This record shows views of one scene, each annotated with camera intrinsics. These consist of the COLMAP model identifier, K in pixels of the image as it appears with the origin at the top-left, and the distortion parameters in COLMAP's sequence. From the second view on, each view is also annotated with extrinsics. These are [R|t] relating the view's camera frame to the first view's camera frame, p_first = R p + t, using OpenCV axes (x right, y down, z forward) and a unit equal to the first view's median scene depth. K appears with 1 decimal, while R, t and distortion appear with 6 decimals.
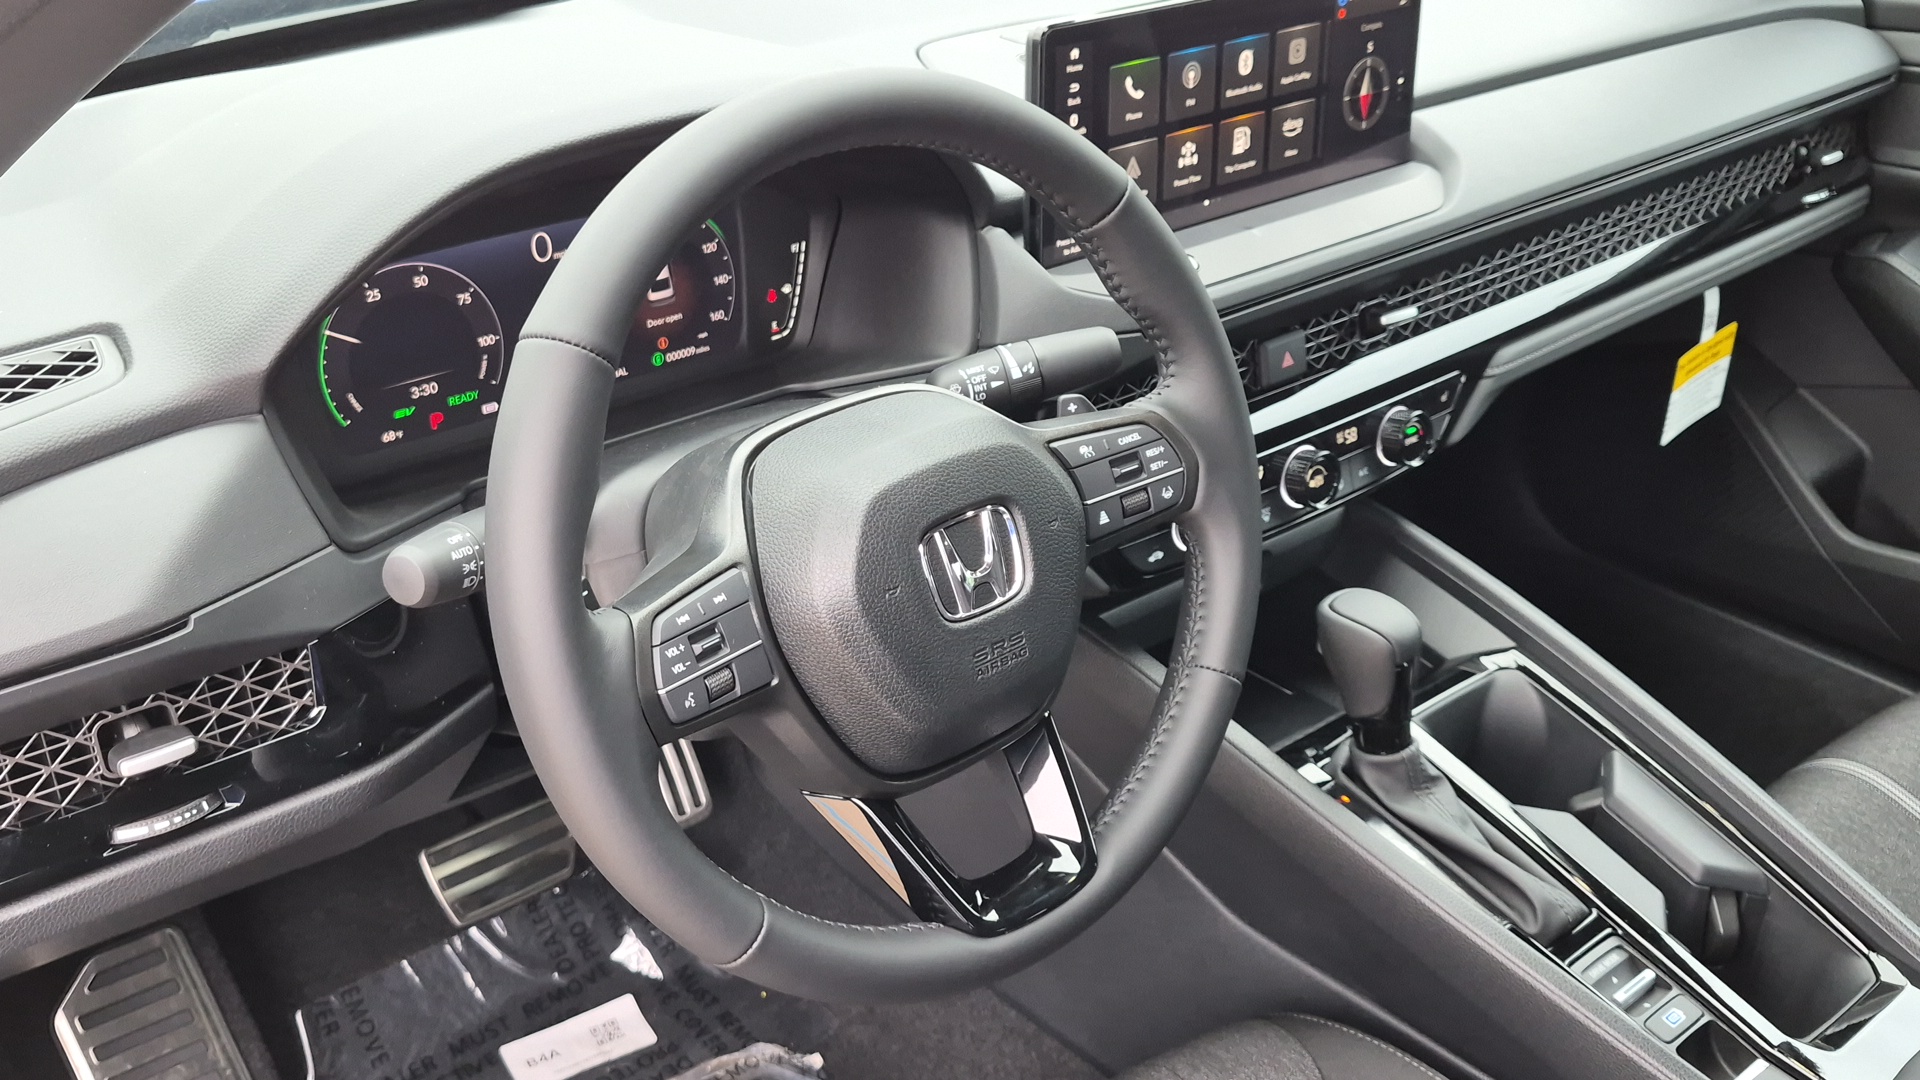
lens RADIAL K [[1861.7, 0, 960.0], [0, 1861.7, 540.0], [0, 0, 1]] dist [0.159994, -0.249665]
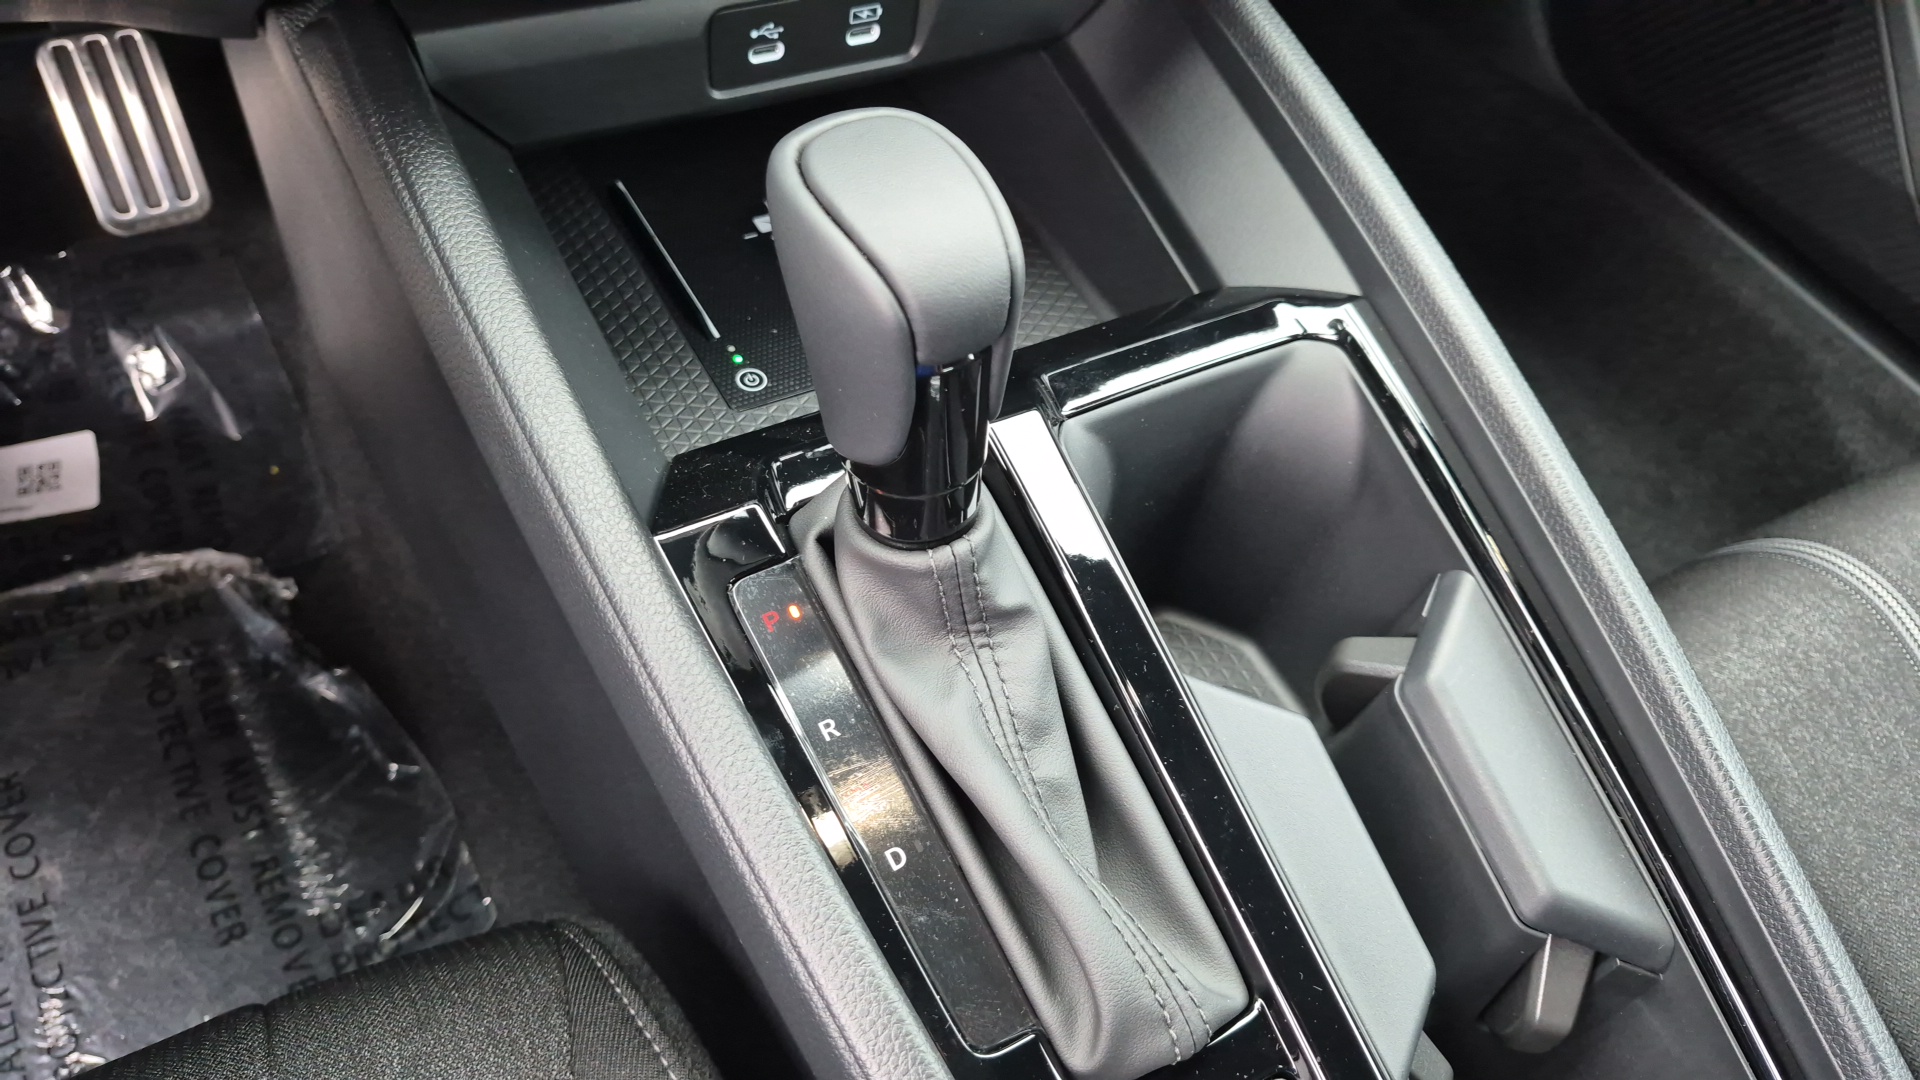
lens RADIAL K [[1298.6, 0, 960.0], [0, 1298.6, 540.0], [0, 0, 1]] dist [0.112733, -0.151680]
pose [[0.975420, 0.220172, -0.008936, 0.235124], [-0.196556, 0.887693, 0.416374, -0.009216], [0.099606, -0.404383, 0.909150, 0.727729]]
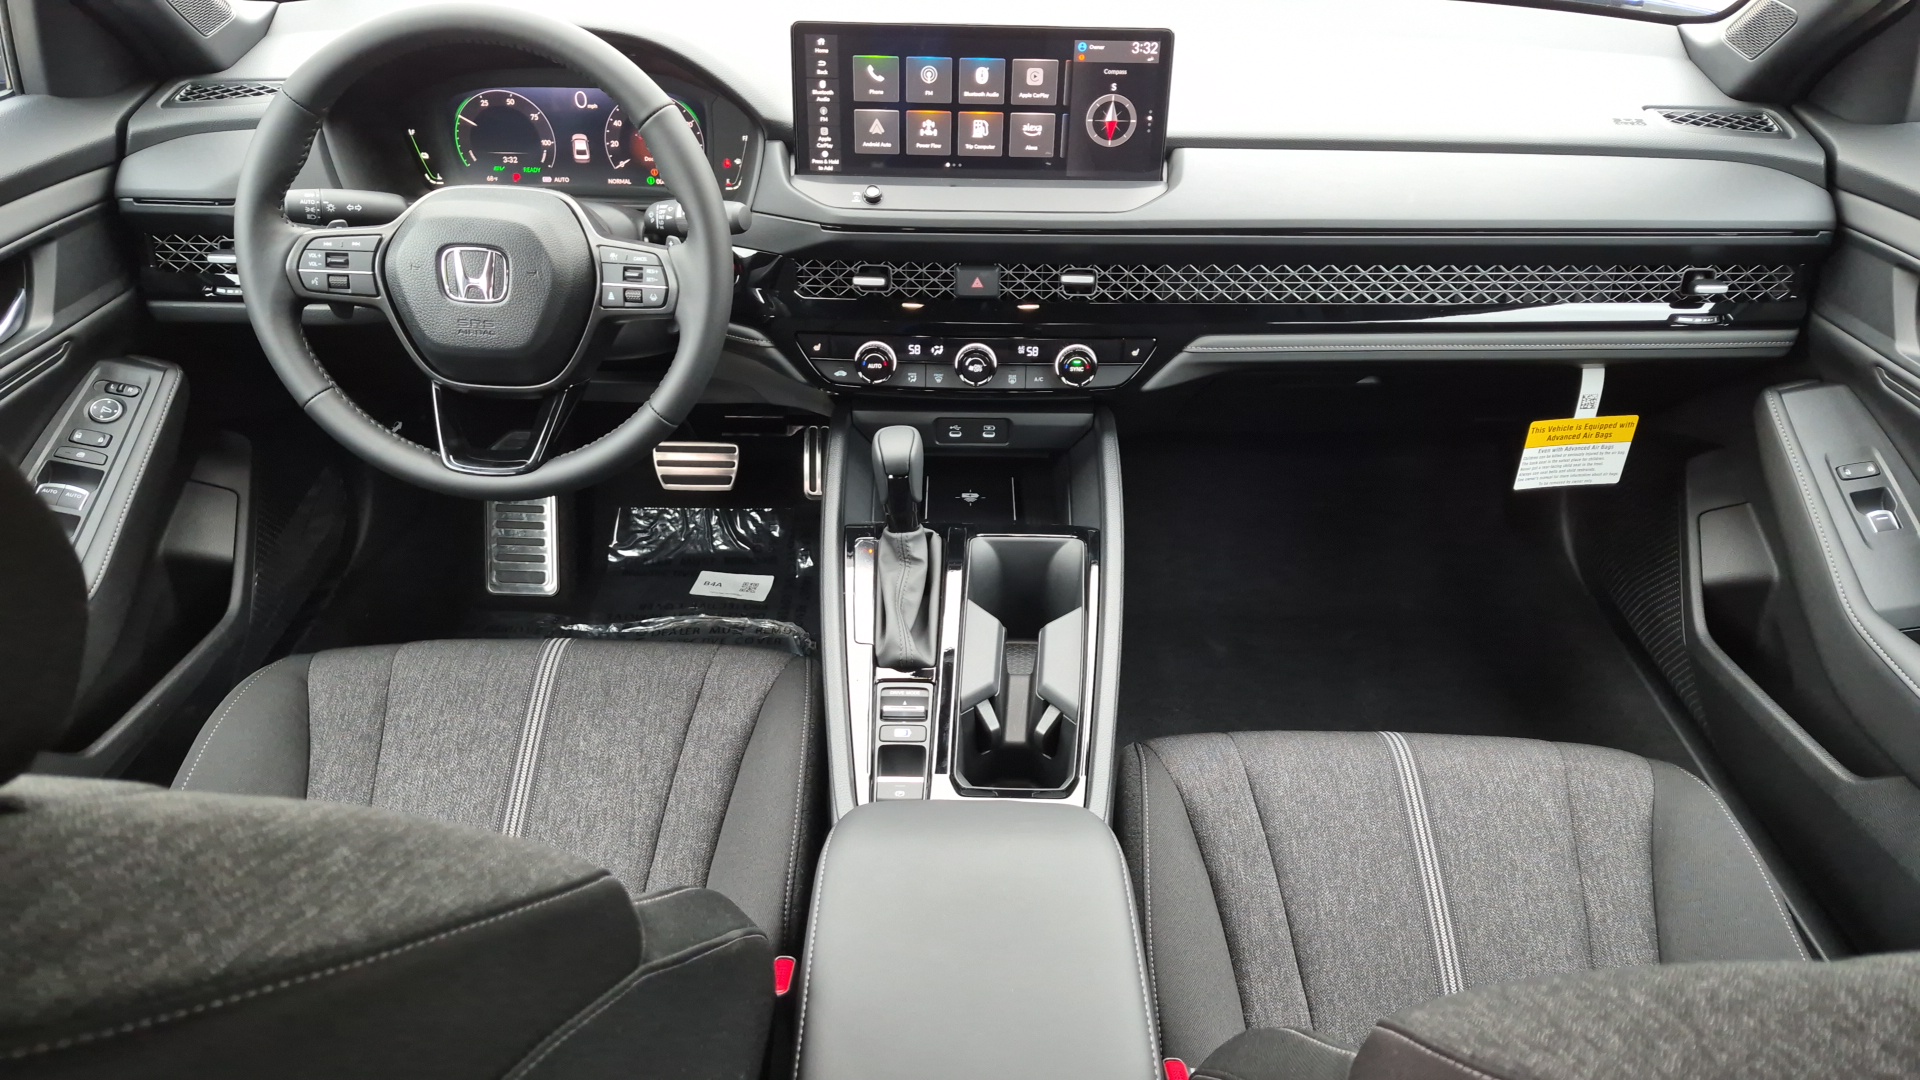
lens RADIAL K [[1298.6, 0, 960.0], [0, 1298.6, 540.0], [0, 0, 1]] dist [0.112733, -0.151680]
pose [[0.750904, 0.360285, -0.553478, 0.838560], [-0.309723, 0.932319, 0.186688, -0.097162], [0.583279, 0.031240, 0.811671, 0.150526]]
